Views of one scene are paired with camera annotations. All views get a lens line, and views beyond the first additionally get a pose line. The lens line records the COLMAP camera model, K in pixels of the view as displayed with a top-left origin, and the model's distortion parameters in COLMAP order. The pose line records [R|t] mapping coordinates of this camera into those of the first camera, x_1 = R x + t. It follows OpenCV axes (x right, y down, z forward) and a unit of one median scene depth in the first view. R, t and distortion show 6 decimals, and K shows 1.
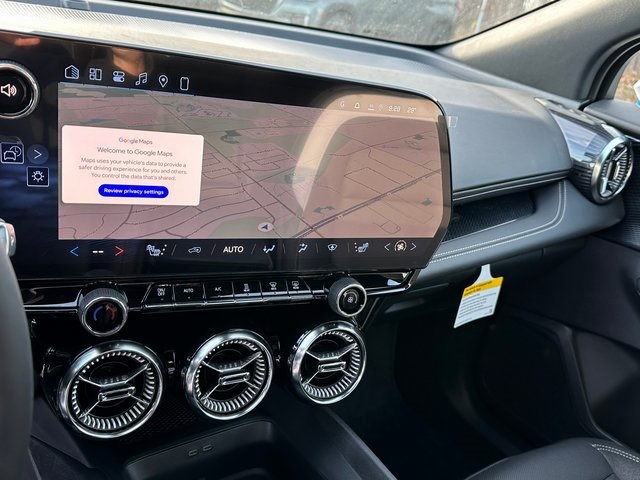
lens RADIAL K [[583.6, 0, 319.4], [0, 583.6, 244.3], [0, 0, 1]] dist [0.186879, -0.445648]
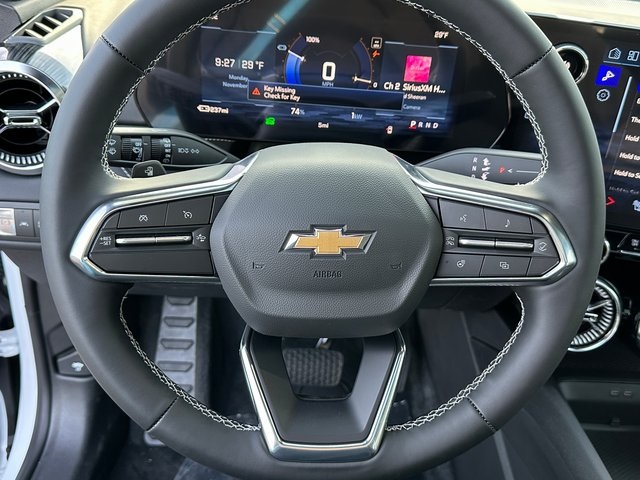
lens RADIAL K [[594.7, 0, 320.0], [0, 594.7, 240.0], [0, 0, 1]] dist [0.104344, -0.221686]
pose [[0.819954, 0.191126, -0.539580, -0.127102], [-0.171940, 0.981319, 0.086313, 0.073155], [0.545997, 0.022003, 0.837498, -0.300773]]
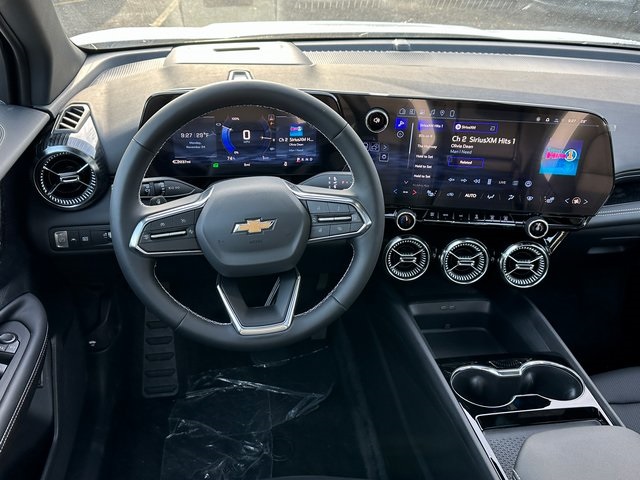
lens RADIAL K [[583.6, 0, 319.4], [0, 583.6, 244.3], [0, 0, 1]] dist [0.186879, -0.445648]
pose [[0.884982, 0.093827, -0.456074, 0.294593], [-0.072323, 0.995299, 0.064422, 0.074666], [0.459974, -0.024028, 0.887607, -0.898370]]
